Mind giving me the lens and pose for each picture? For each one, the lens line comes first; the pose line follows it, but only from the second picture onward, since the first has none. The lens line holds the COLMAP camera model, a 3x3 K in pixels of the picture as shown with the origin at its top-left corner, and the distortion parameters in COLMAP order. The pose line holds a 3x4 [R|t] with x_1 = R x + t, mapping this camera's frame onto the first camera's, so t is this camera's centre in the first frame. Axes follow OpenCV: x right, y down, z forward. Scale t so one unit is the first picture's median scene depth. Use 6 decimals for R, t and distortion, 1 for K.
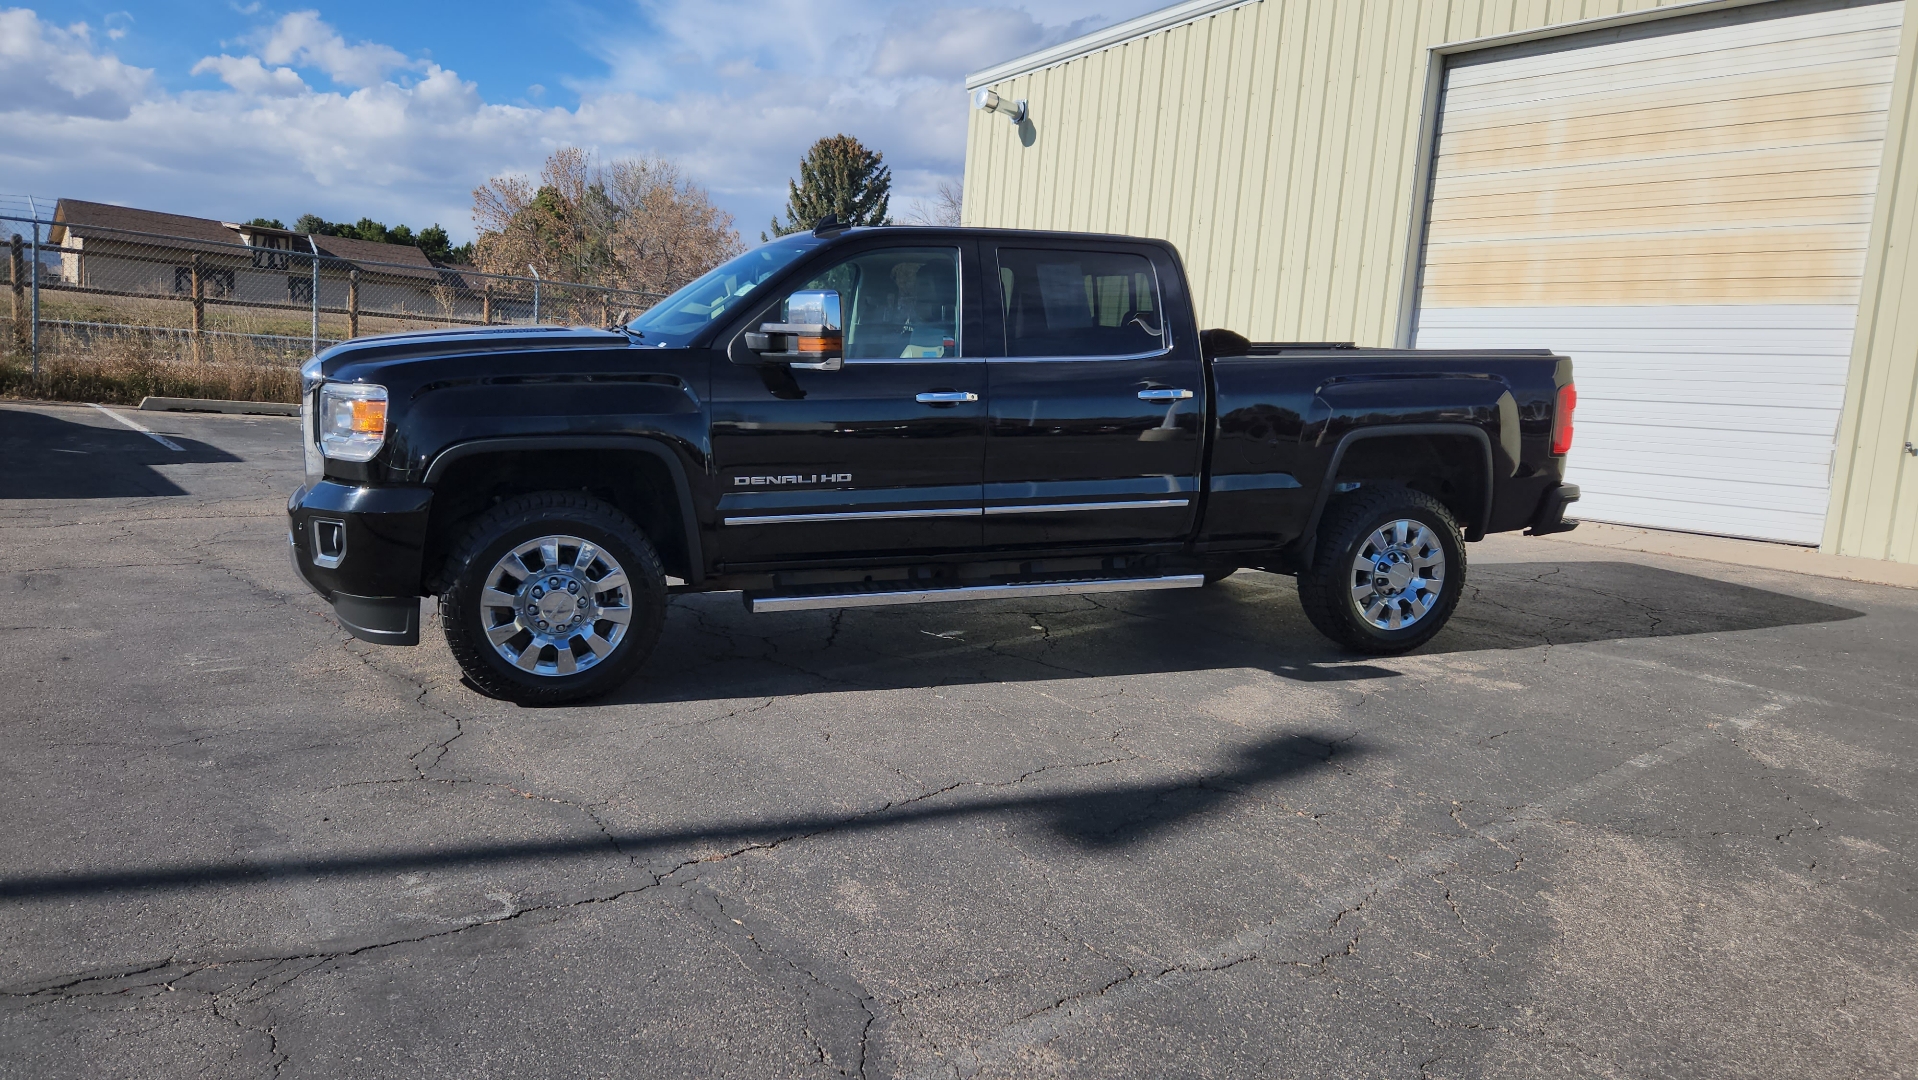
lens RADIAL K [[1281.3, 0, 937.3], [0, 1281.3, 542.1], [0, 0, 1]] dist [0.070157, -0.055540]
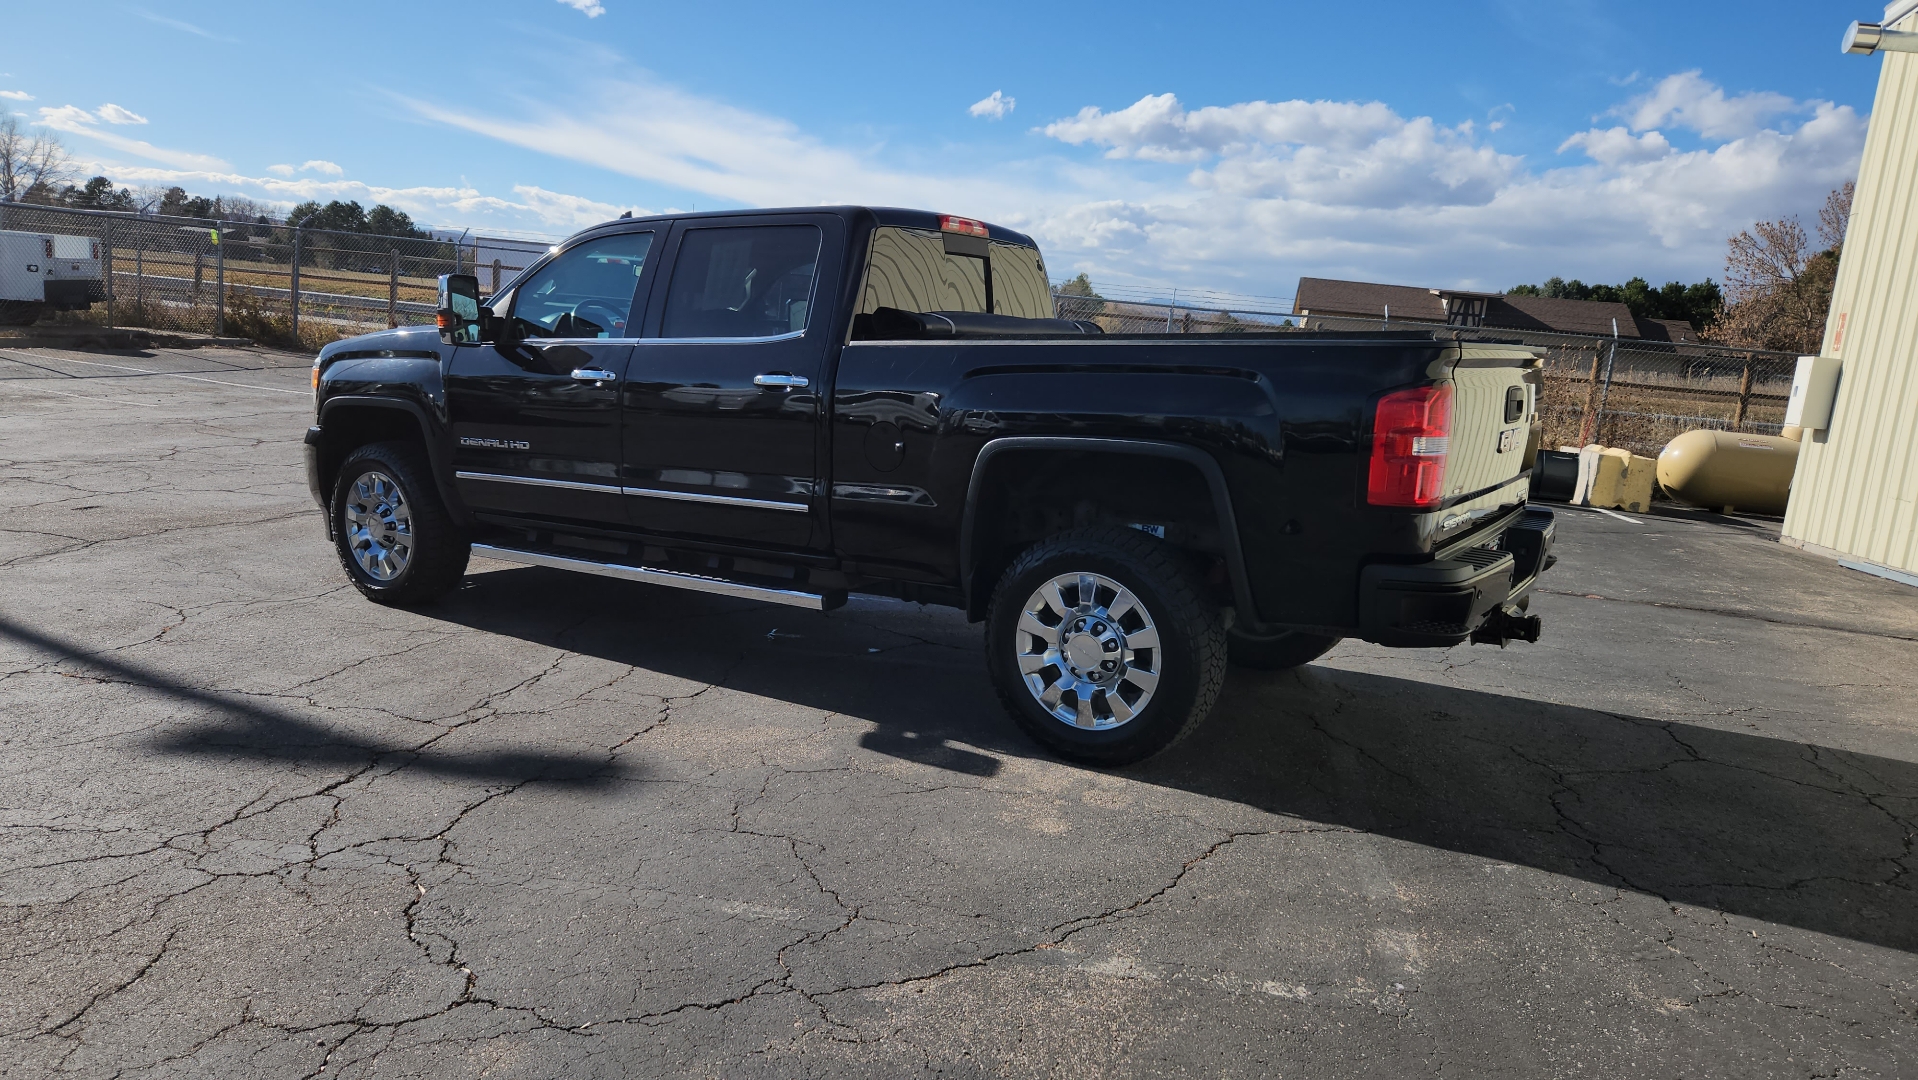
lens RADIAL K [[1281.3, 0, 925.5], [0, 1281.3, 553.5], [0, 0, 1]] dist [0.070157, -0.055540]
pose [[0.591883, 0.114102, -0.797907, 0.919940], [-0.146566, 0.988662, 0.032658, -0.040028], [0.792587, 0.097616, 0.601895, 0.543178]]
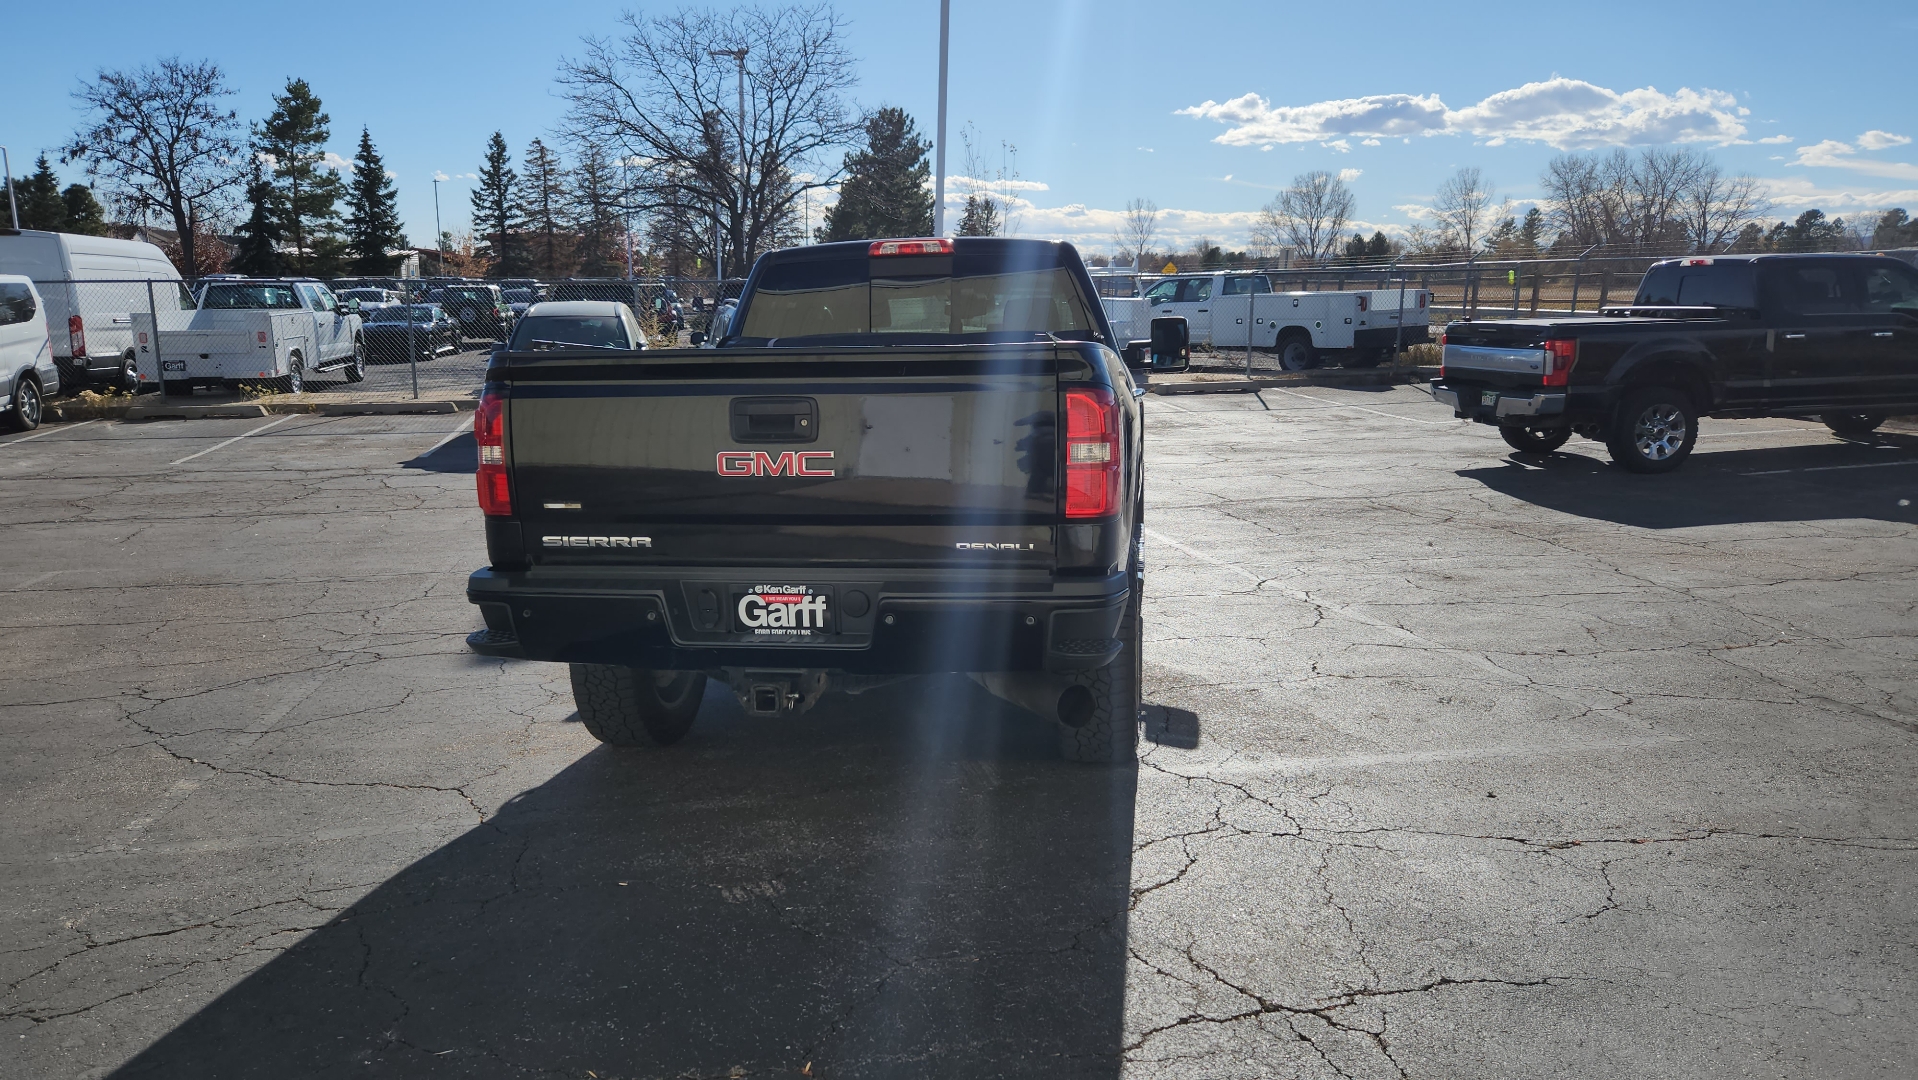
lens RADIAL K [[1281.3, 0, 927.5], [0, 1281.3, 545.9], [0, 0, 1]] dist [0.070157, -0.055540]
pose [[-0.498381, 0.094335, -0.861811, 1.002359], [-0.150282, 0.969613, 0.193043, -0.223227], [0.853833, 0.225724, -0.469060, 1.632722]]
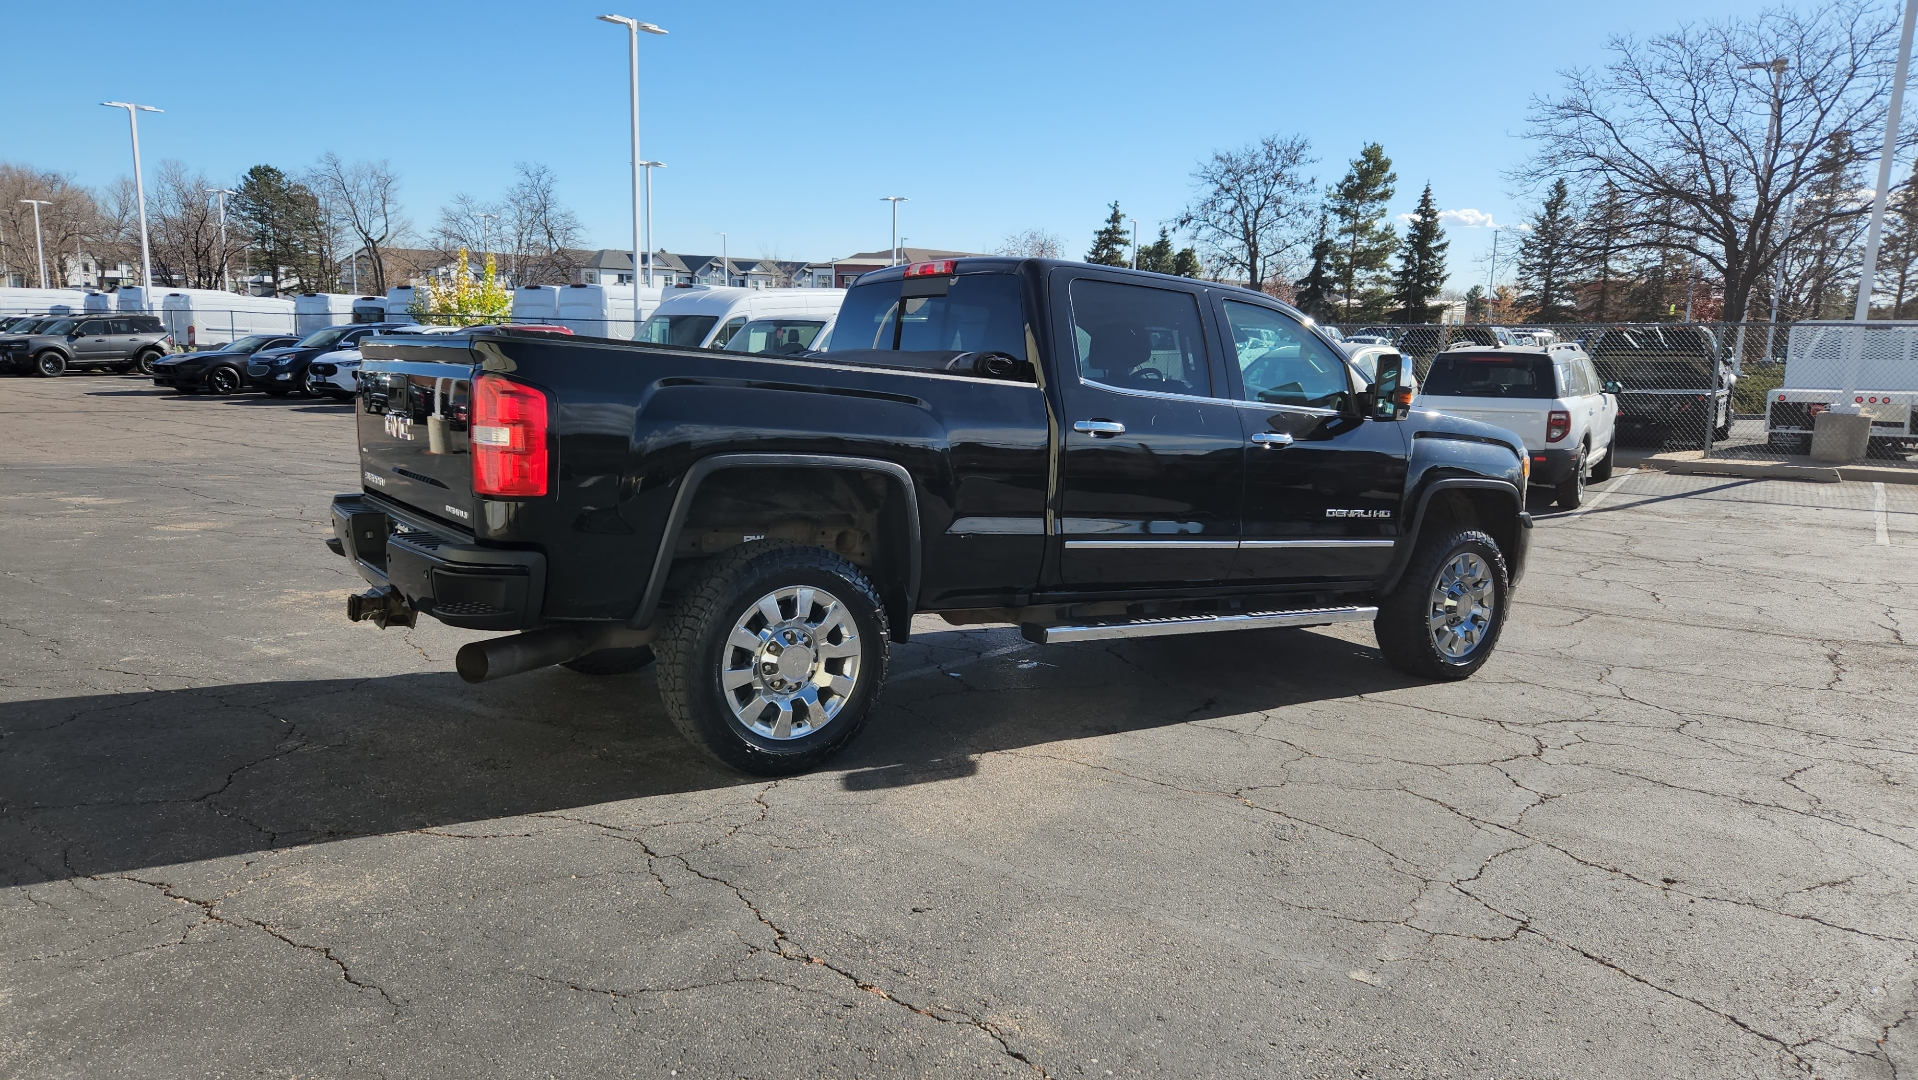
lens RADIAL K [[1281.3, 0, 931.8], [0, 1281.3, 535.5], [0, 0, 1]] dist [0.070157, -0.055540]
pose [[-0.964463, -0.058880, -0.257575, 0.391052], [-0.128811, 0.955939, 0.263796, -0.318041], [0.230694, 0.287599, -0.929552, 2.096622]]
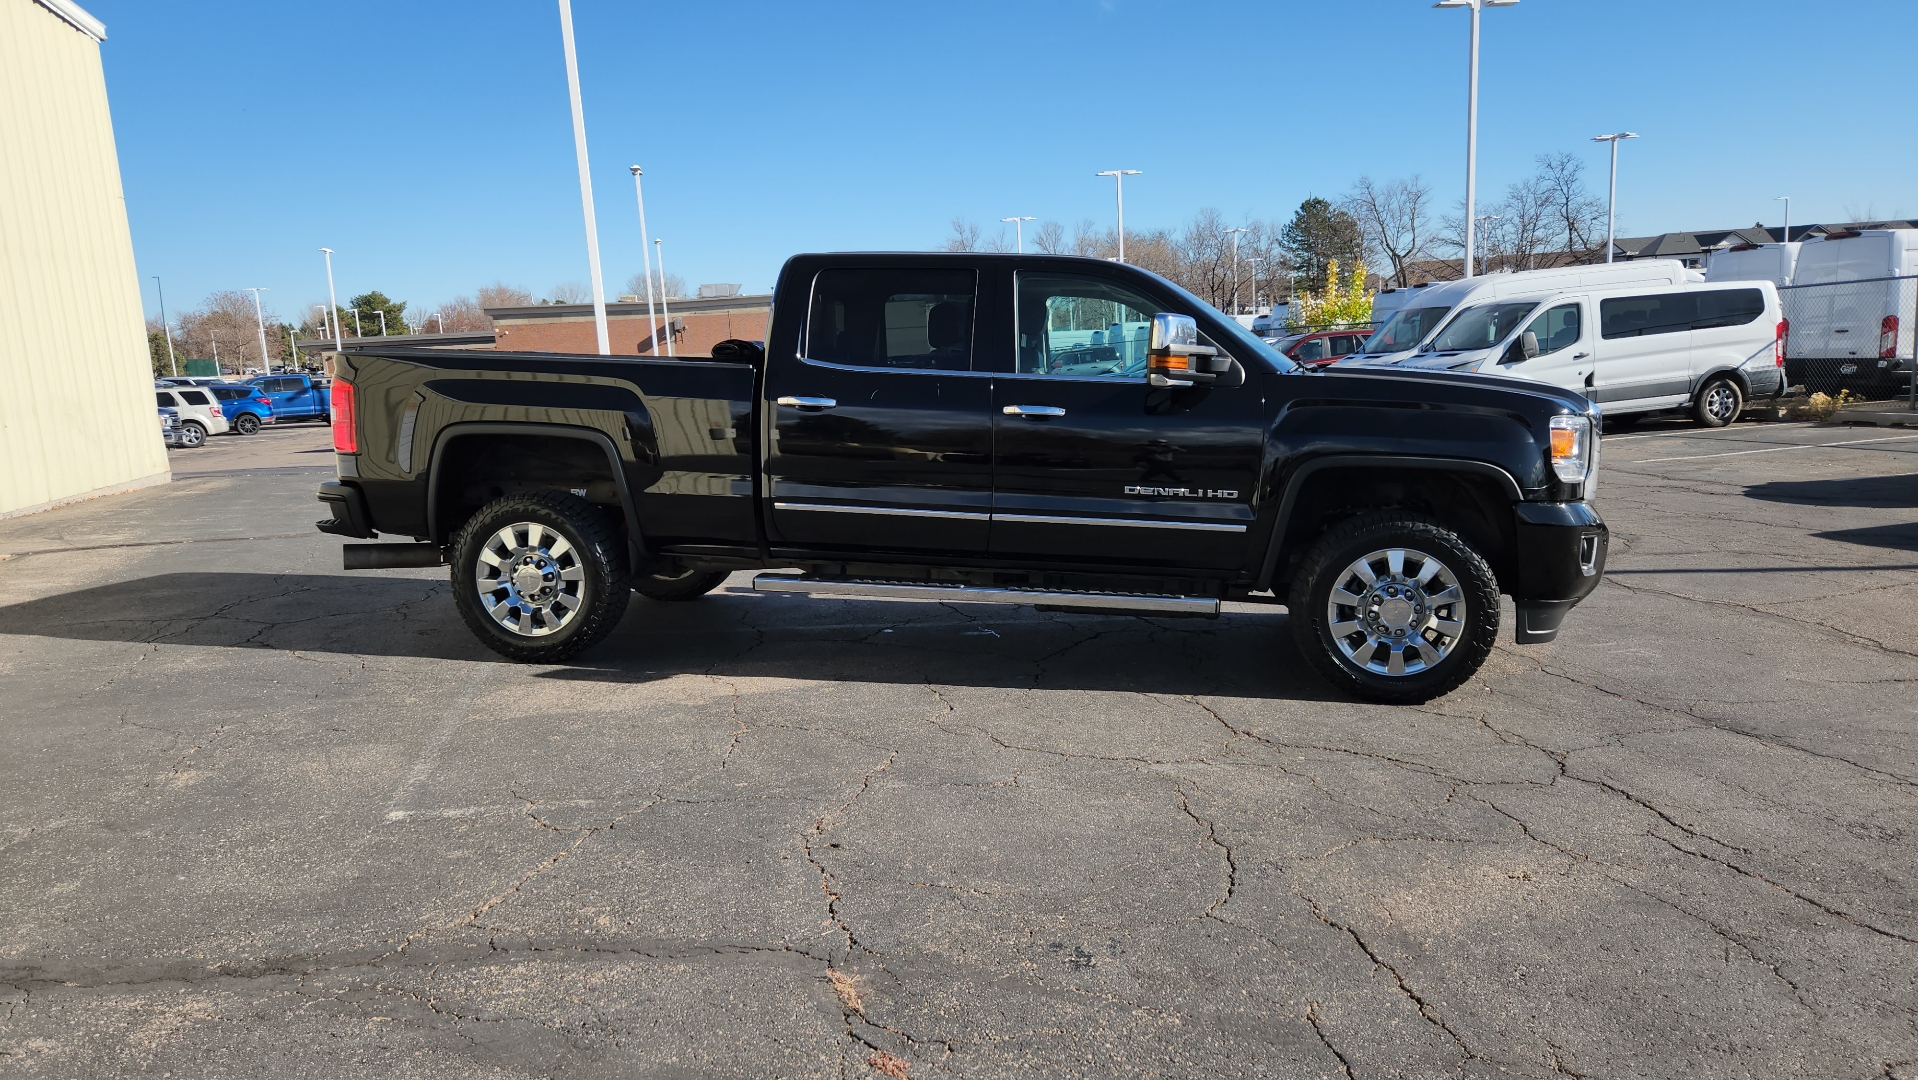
lens RADIAL K [[1281.3, 0, 929.8], [0, 1281.3, 555.0], [0, 0, 1]] dist [0.070157, -0.055540]
pose [[-0.863157, -0.114566, 0.491767, -0.527866], [0.046629, 0.951673, 0.303553, -0.354506], [-0.502778, 0.284944, -0.816101, 2.072805]]
